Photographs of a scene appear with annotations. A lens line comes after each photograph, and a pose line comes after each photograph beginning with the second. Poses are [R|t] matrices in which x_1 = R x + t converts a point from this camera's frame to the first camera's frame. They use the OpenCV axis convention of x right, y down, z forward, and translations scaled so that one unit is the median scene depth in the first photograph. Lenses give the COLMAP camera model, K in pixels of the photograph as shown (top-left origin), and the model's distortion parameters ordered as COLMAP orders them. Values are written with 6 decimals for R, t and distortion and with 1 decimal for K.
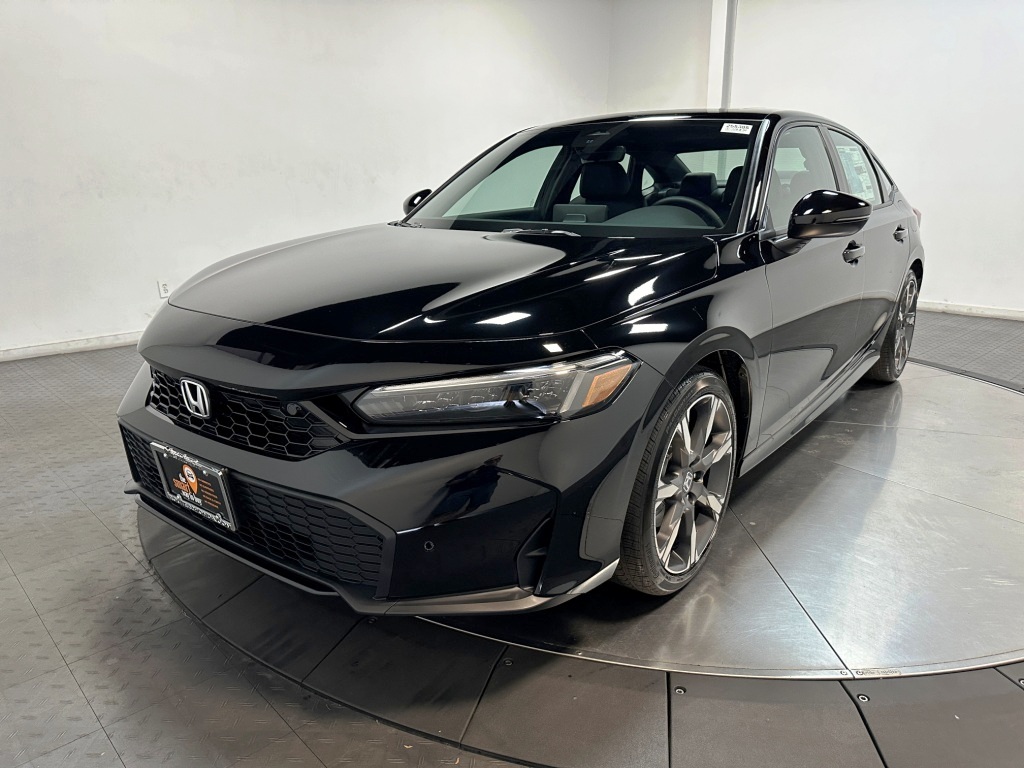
lens RADIAL K [[752.8, 0, 505.8], [0, 752.8, 382.7], [0, 0, 1]] dist [0.038076, -0.062651]
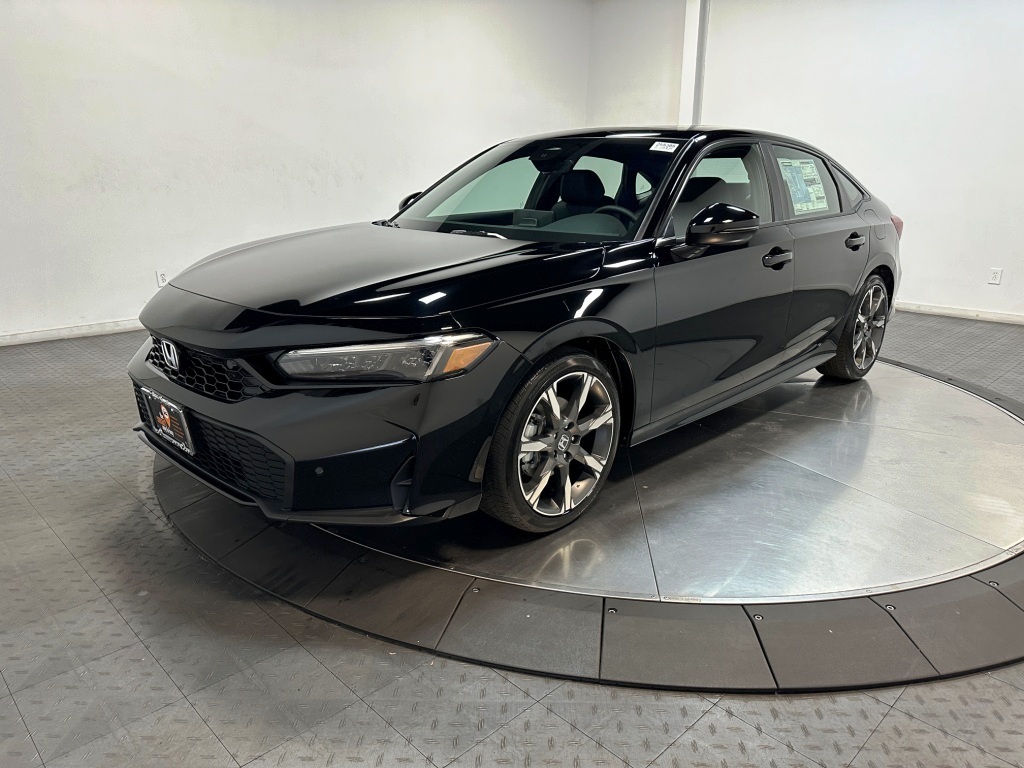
lens RADIAL K [[752.8, 0, 512.8], [0, 752.8, 386.0], [0, 0, 1]] dist [0.038076, -0.062651]
pose [[0.993525, 0.045864, -0.103943, 0.299796], [-0.044436, 0.998884, 0.016007, 0.025315], [0.104561, -0.011284, 0.994454, -0.233853]]
